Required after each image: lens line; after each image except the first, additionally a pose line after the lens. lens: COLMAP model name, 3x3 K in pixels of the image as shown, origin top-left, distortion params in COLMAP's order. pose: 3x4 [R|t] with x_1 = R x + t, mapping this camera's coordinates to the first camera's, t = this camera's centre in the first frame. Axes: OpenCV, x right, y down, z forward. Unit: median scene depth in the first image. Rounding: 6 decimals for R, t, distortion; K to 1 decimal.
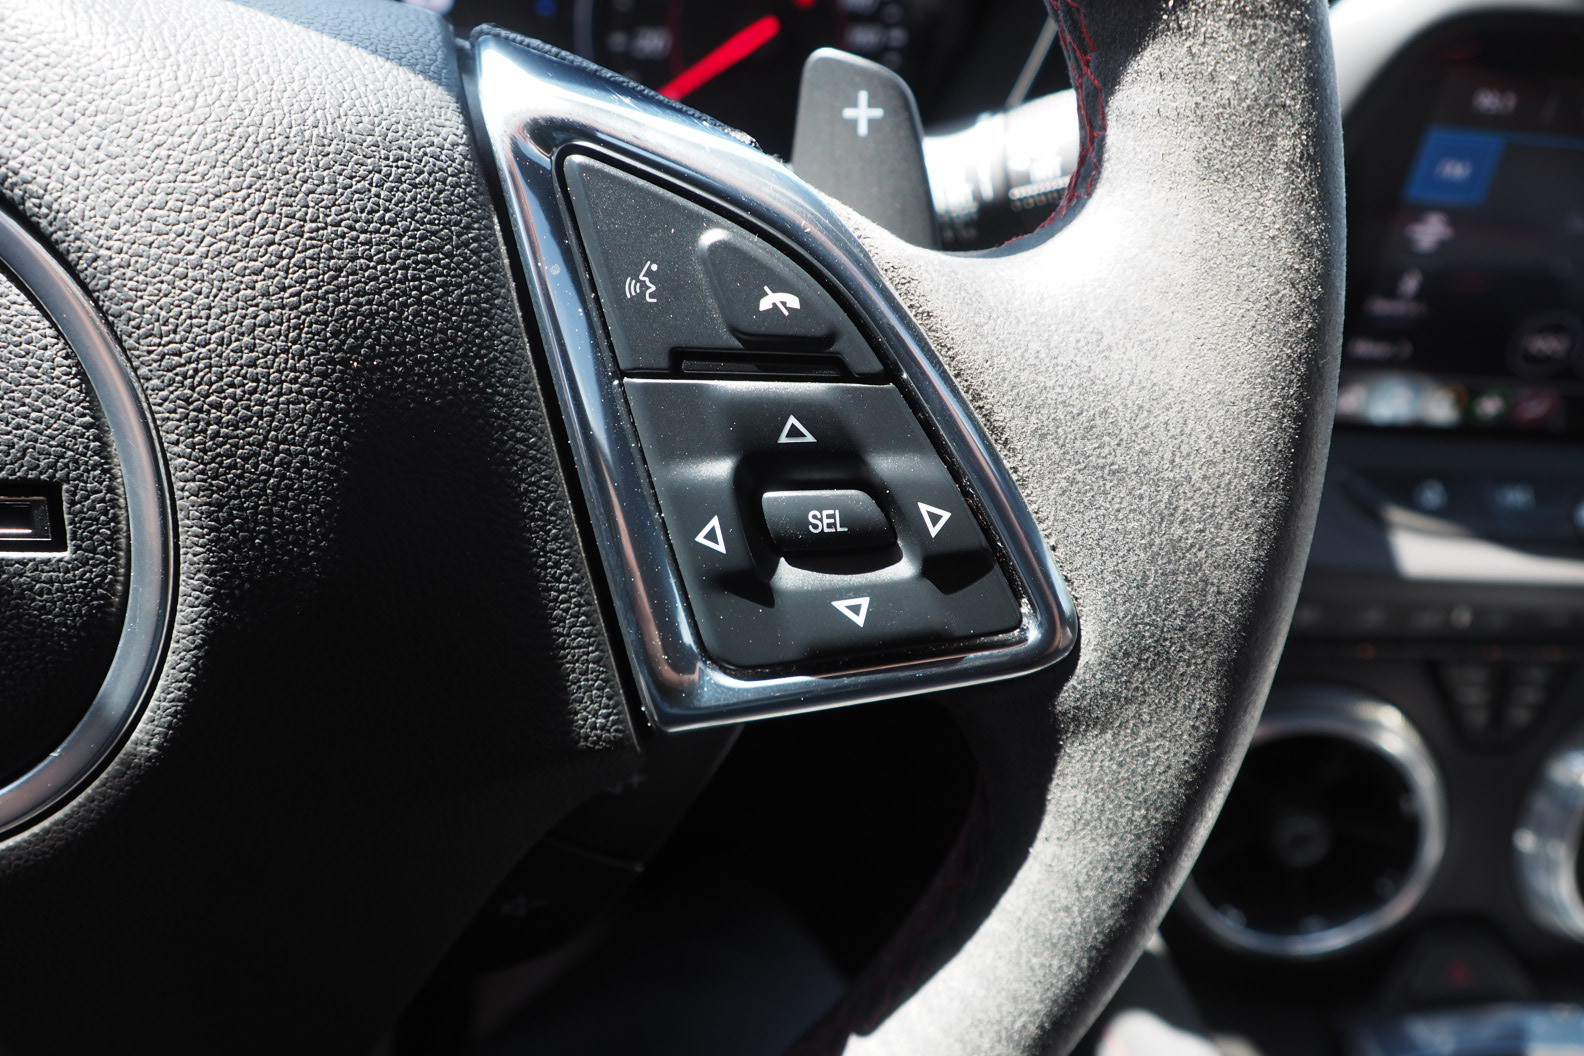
lens RADIAL K [[1130.7, 0, 791.1], [0, 1130.7, 542.2], [0, 0, 1]] dist [-0.052839, 0.011960]
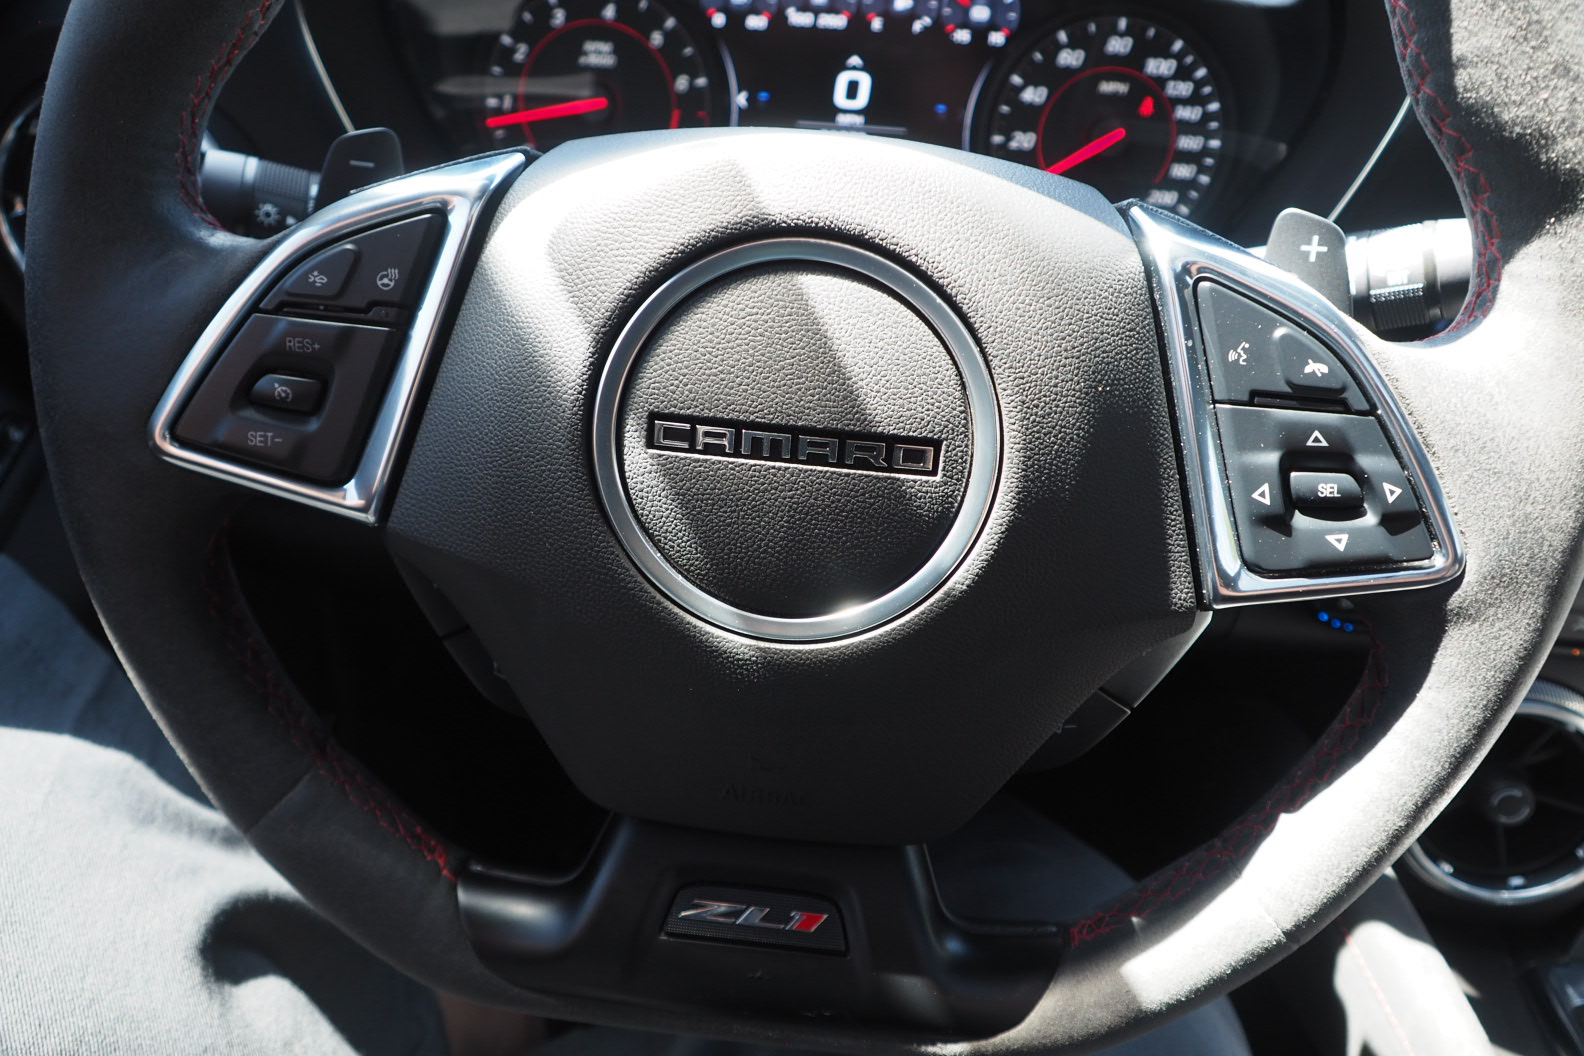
lens RADIAL K [[1130.7, 0, 802.2], [0, 1130.7, 541.0], [0, 0, 1]] dist [-0.052839, 0.011960]
pose [[0.992638, 0.066902, -0.100962, -0.621847], [-0.069160, 0.997424, -0.019030, 0.155337], [0.099429, 0.025873, 0.994708, -0.860275]]
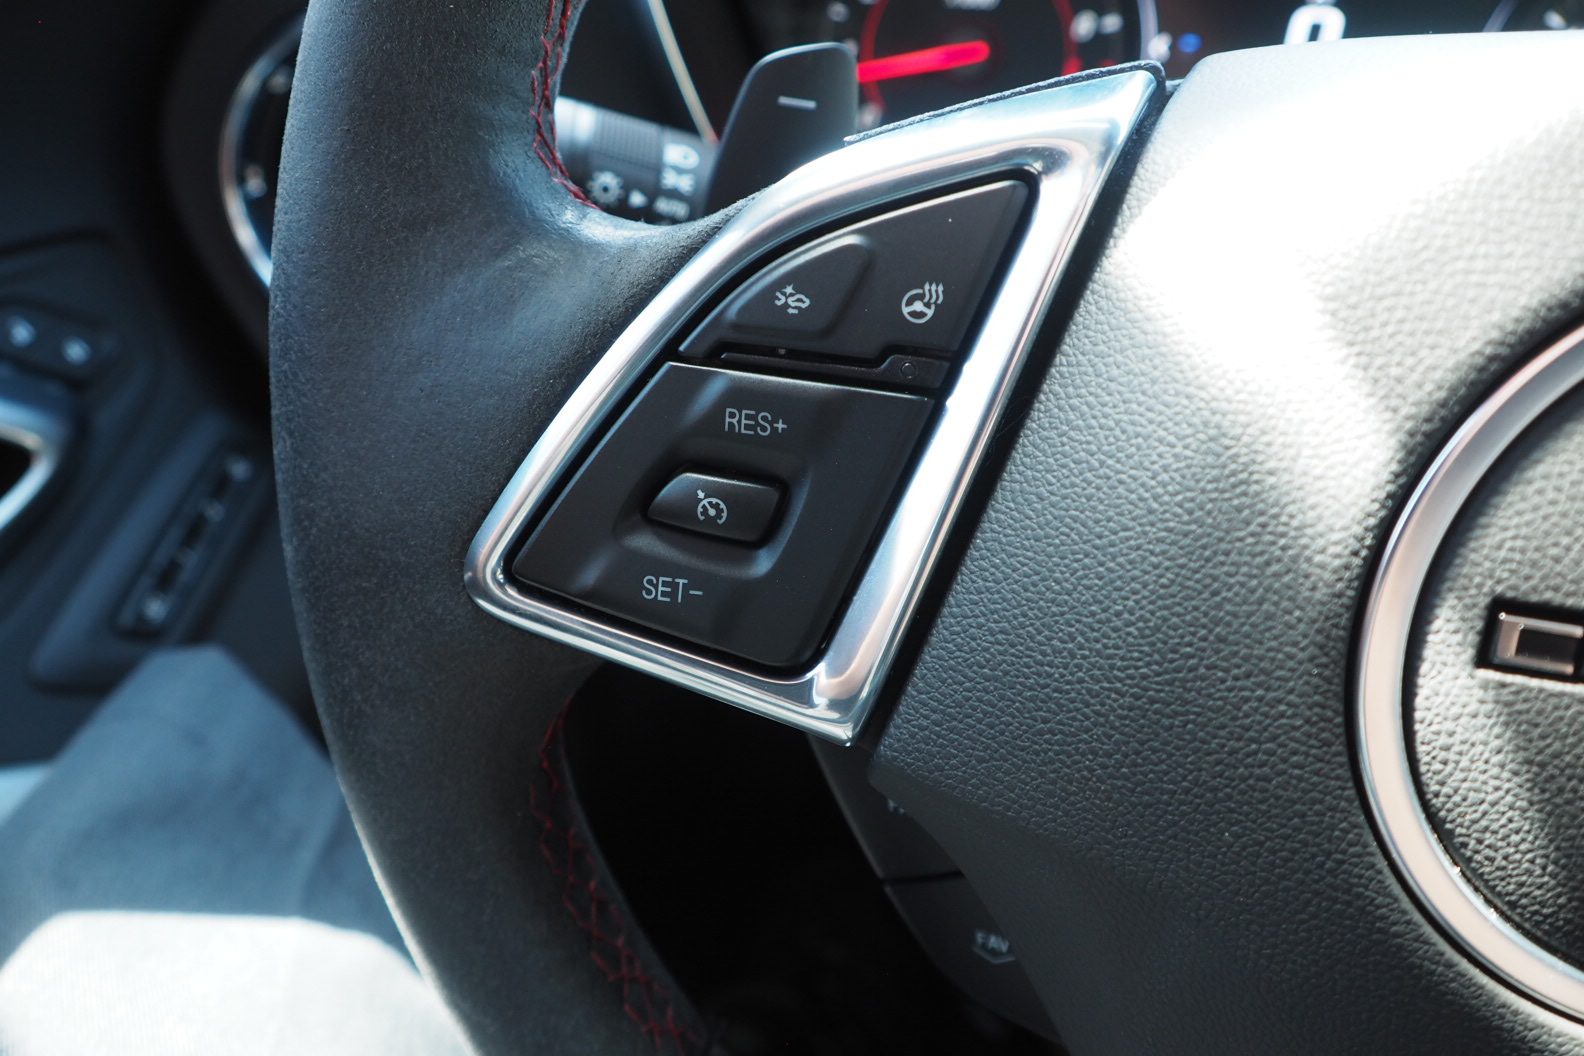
lens RADIAL K [[1130.7, 0, 800.9], [0, 1130.7, 530.7], [0, 0, 1]] dist [-0.052839, 0.011960]
pose [[0.964024, 0.106551, -0.243526, -1.352285], [-0.111733, 0.993710, -0.007525, -0.046771], [0.241192, 0.034464, 0.969865, -0.075170]]
